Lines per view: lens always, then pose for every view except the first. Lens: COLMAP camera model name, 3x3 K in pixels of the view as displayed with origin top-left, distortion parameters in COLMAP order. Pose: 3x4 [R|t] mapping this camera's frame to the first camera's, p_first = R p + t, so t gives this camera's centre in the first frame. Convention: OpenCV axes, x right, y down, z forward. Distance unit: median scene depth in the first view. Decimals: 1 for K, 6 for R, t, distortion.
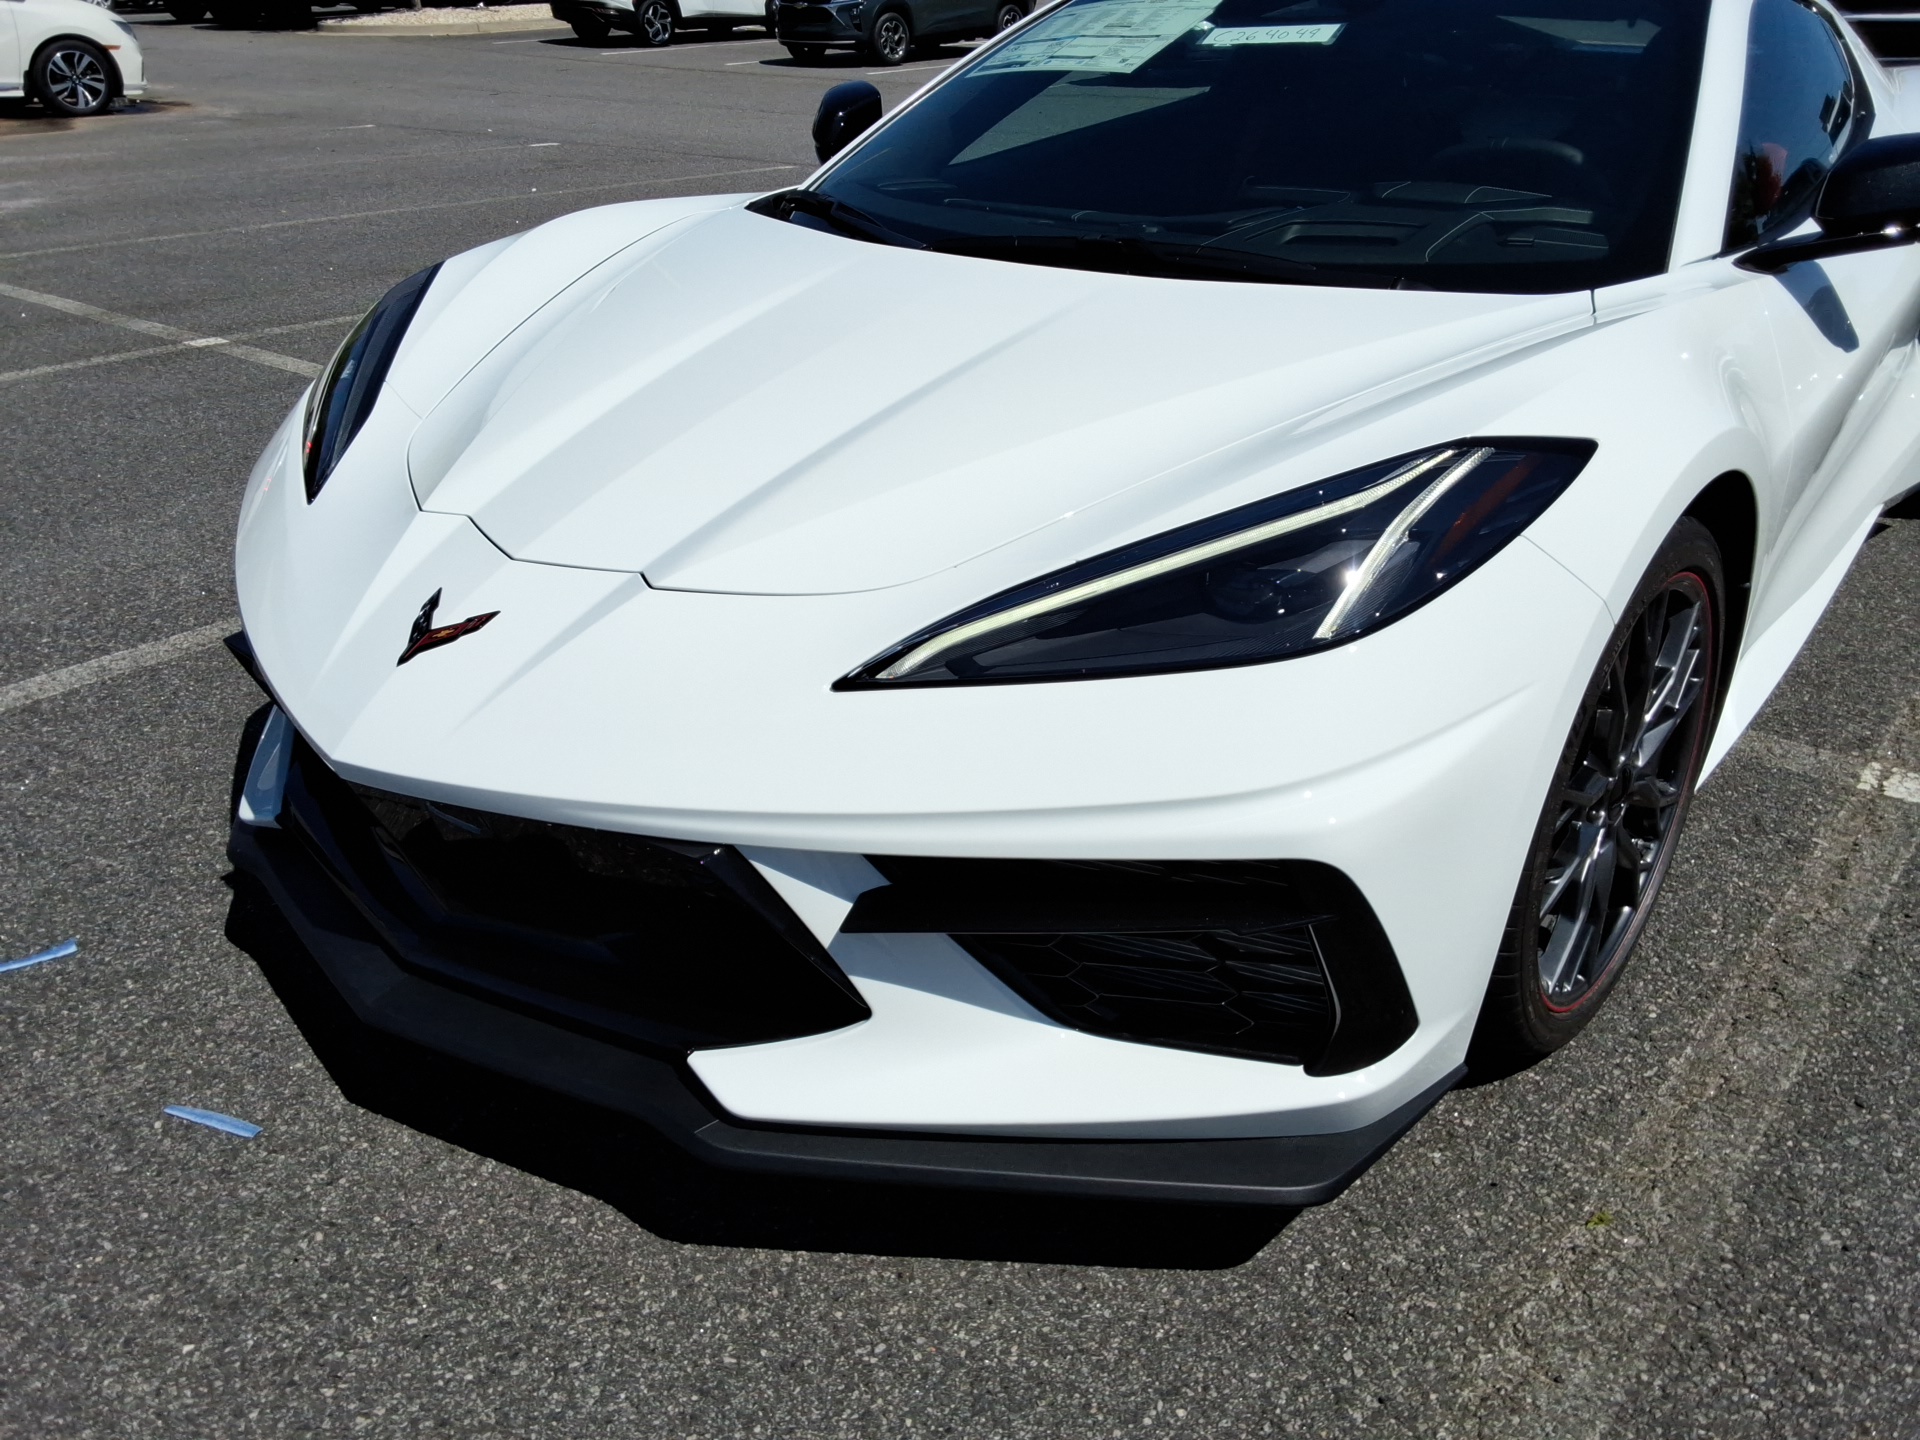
lens RADIAL K [[1574.4, 0, 962.1], [0, 1574.4, 658.8], [0, 0, 1]] dist [0.003617, -0.003518]
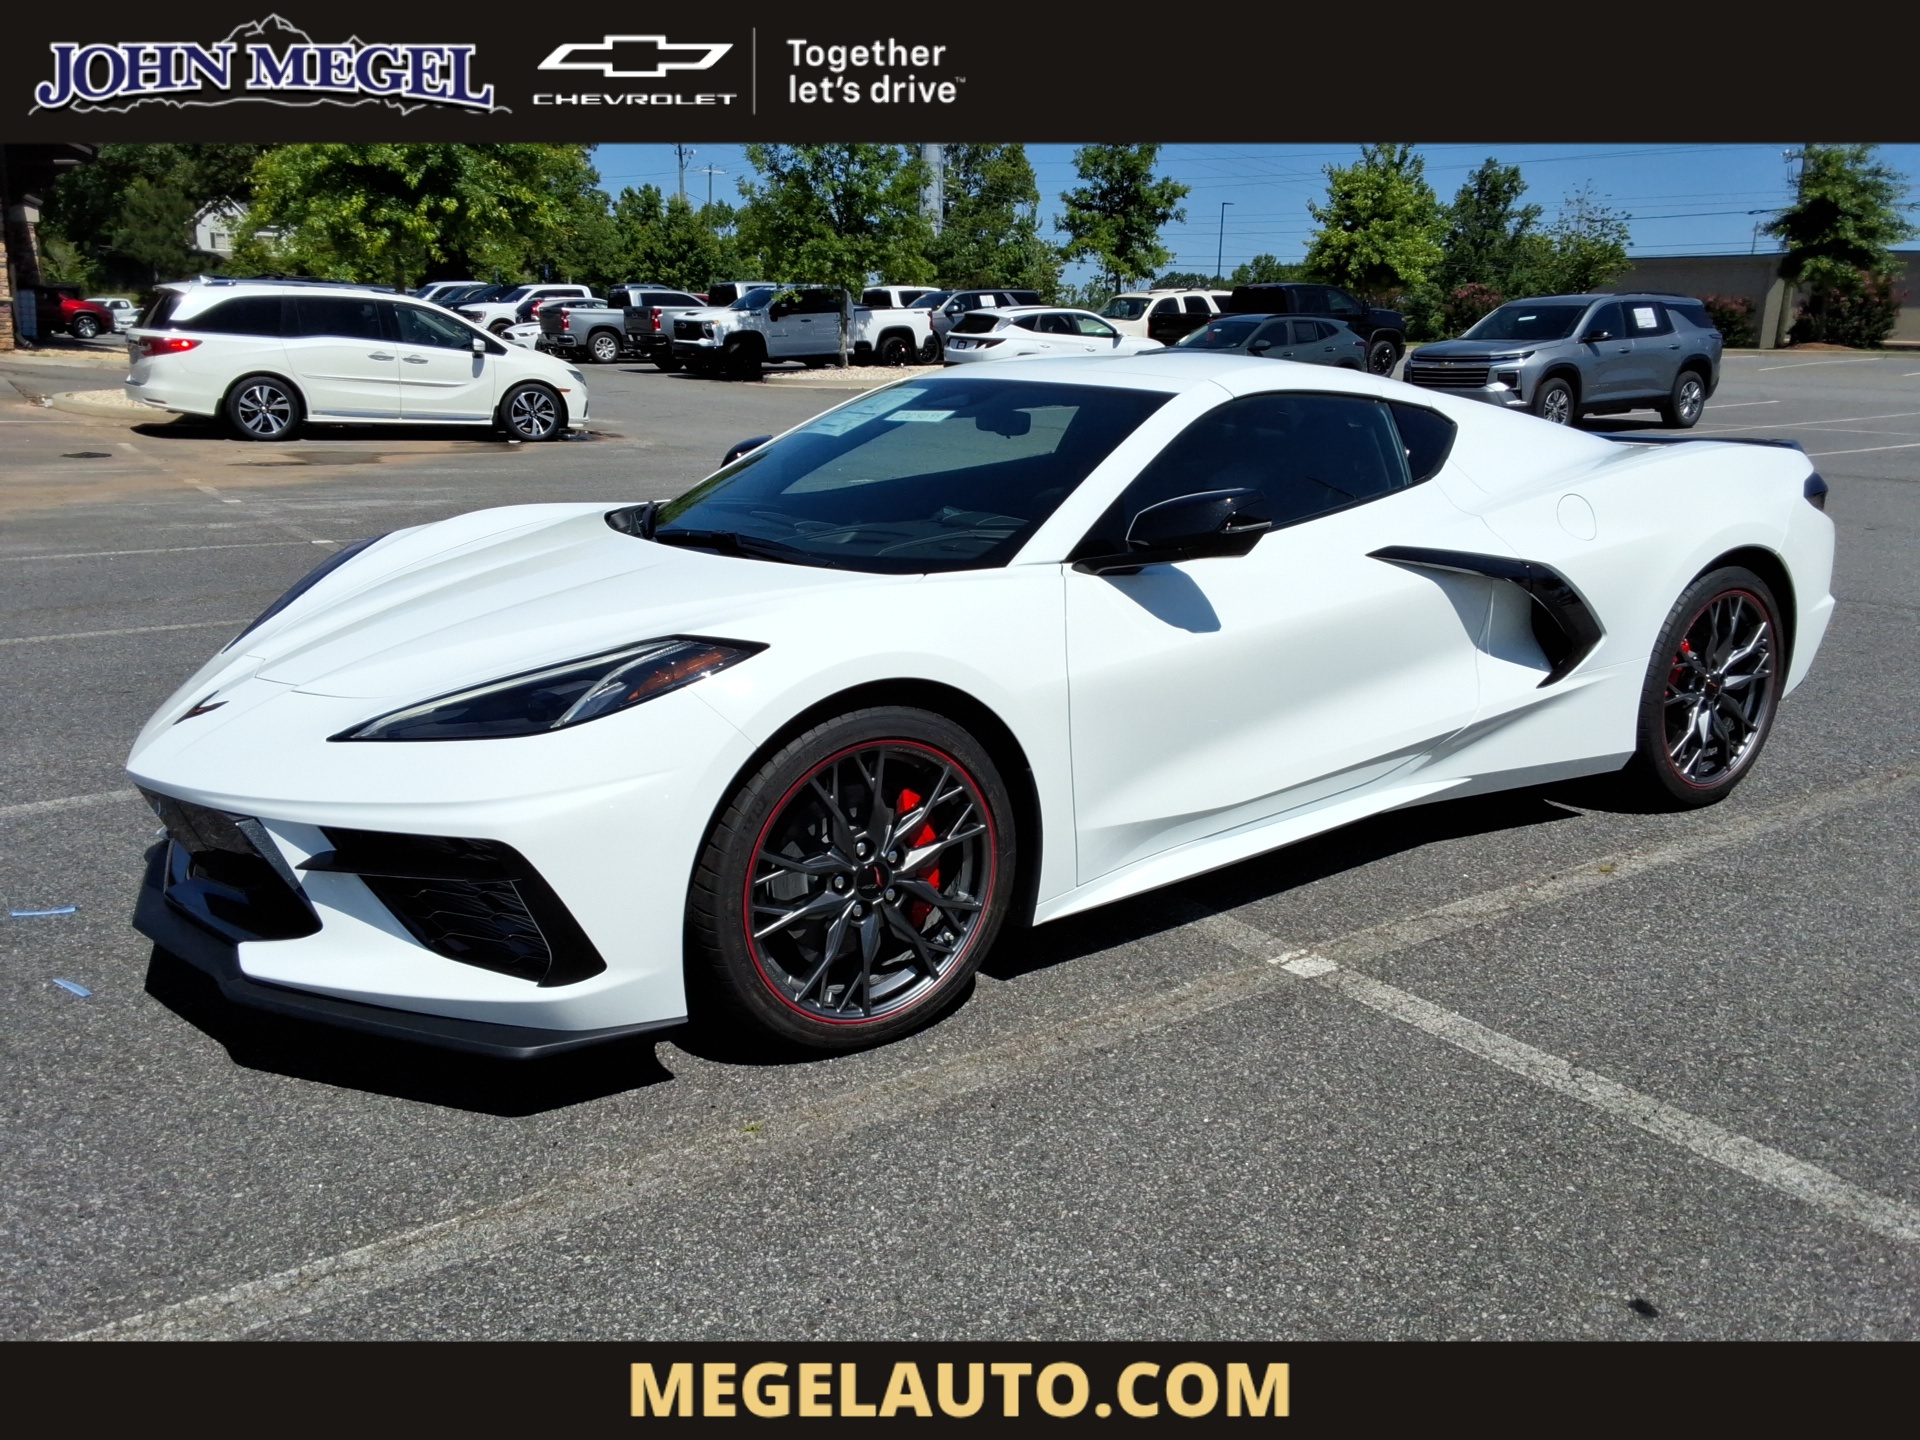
lens RADIAL K [[1515.4, 0, 956.5], [0, 1515.4, 765.7], [0, 0, 1]] dist [0.078556, -0.107348]
pose [[0.962139, 0.090962, -0.256934, 0.966386], [-0.125474, 0.984658, -0.121263, 0.154983], [0.241962, 0.148910, 0.958791, -0.478506]]
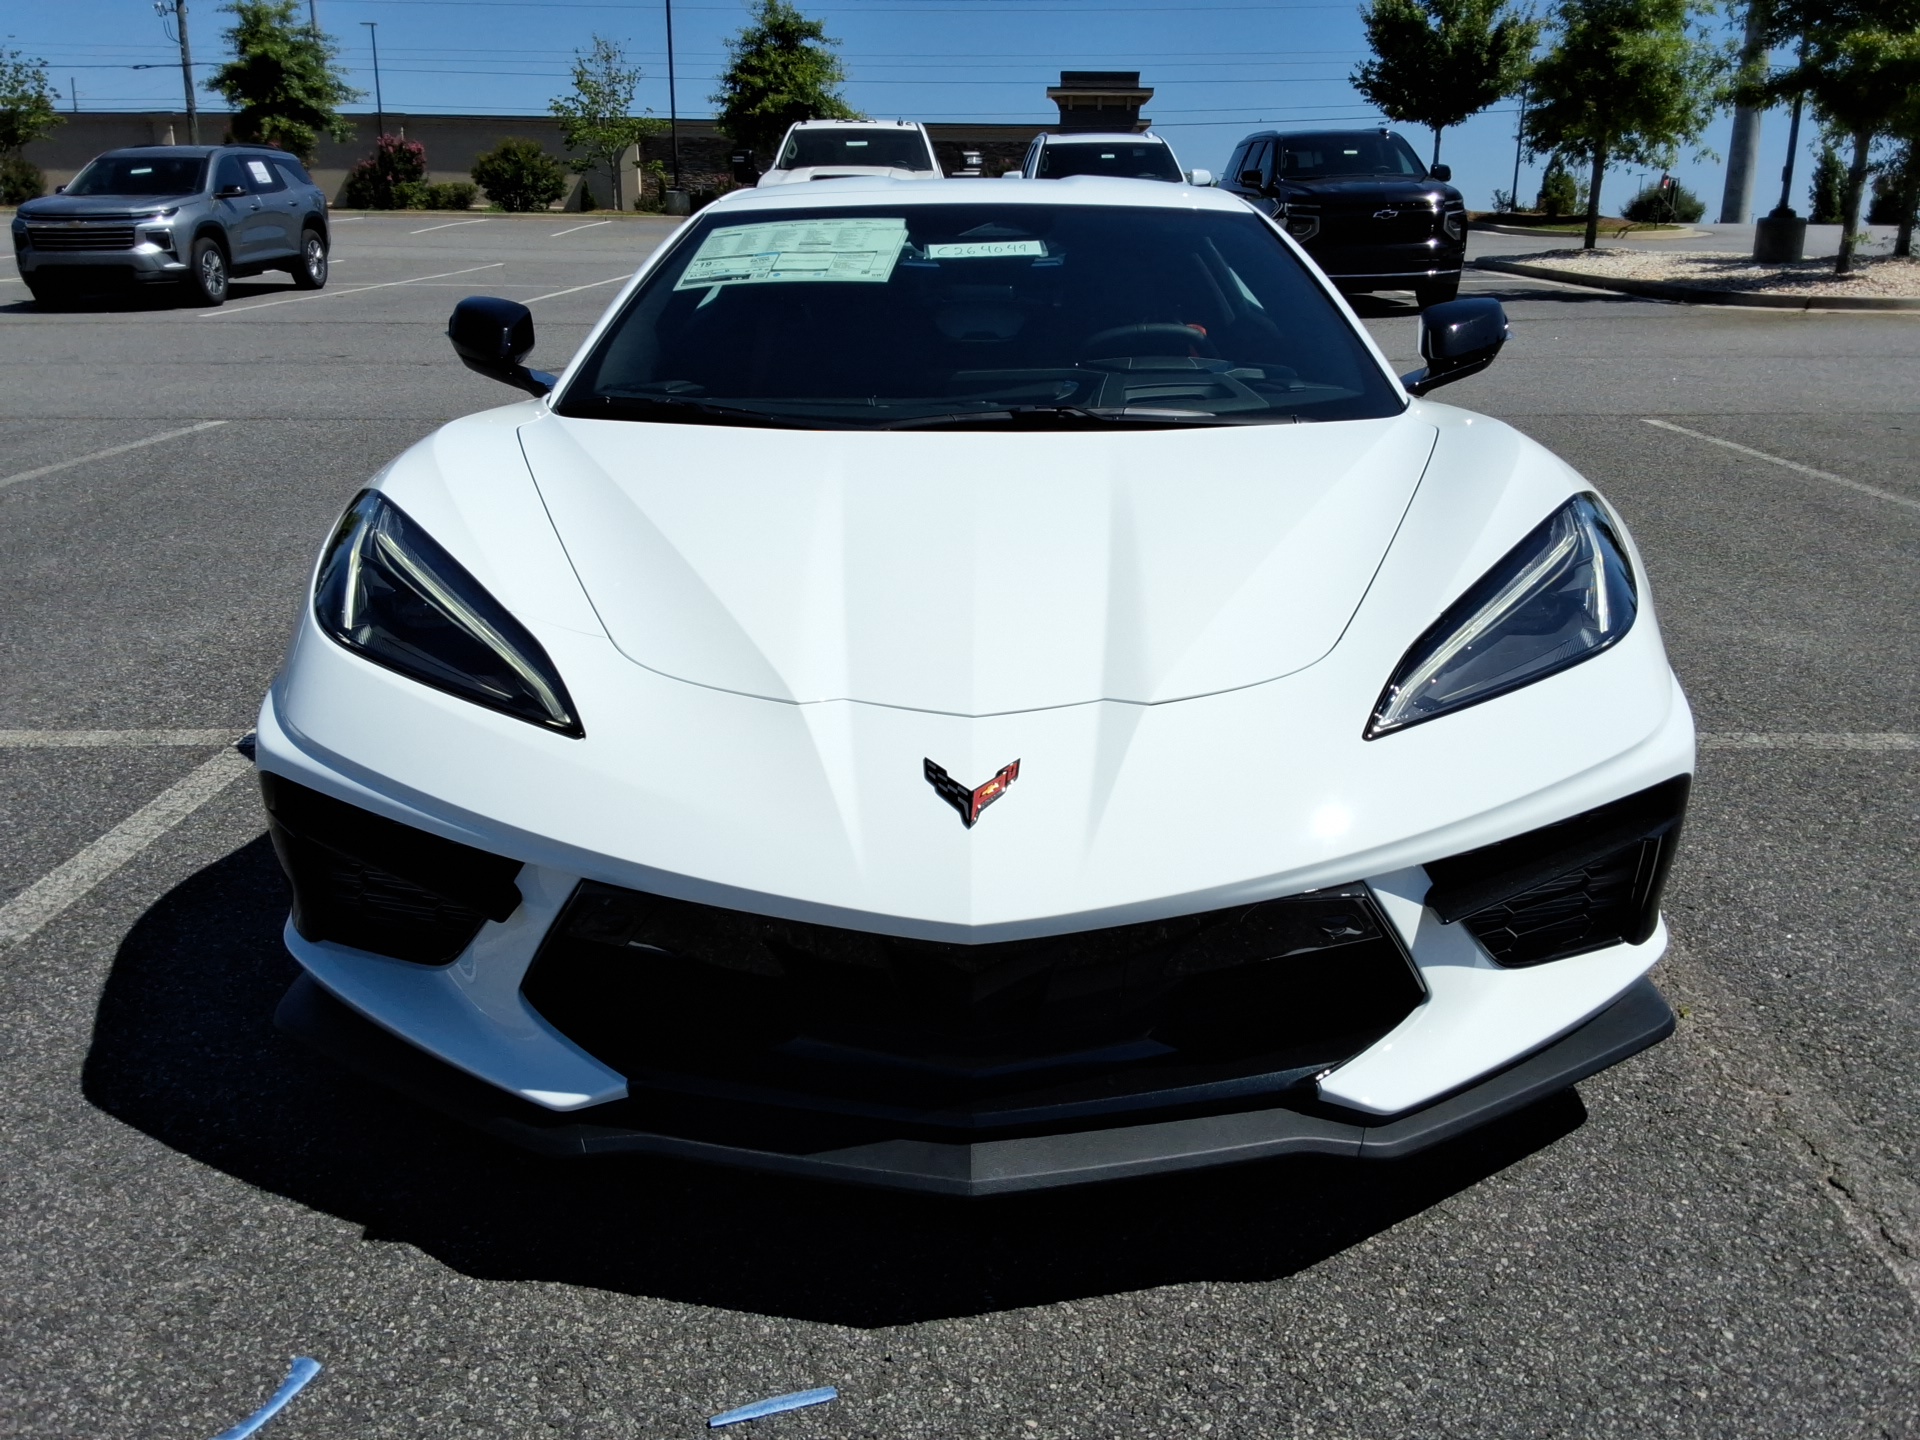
lens RADIAL K [[1535.9, 0, 979.9], [0, 1535.9, 708.5], [0, 0, 1]] dist [0.106641, -0.151189]
pose [[0.776181, -0.179853, 0.604315, -0.917152], [0.241935, 0.970042, -0.022042, -0.045656], [-0.582246, 0.163313, 0.796441, 0.179247]]
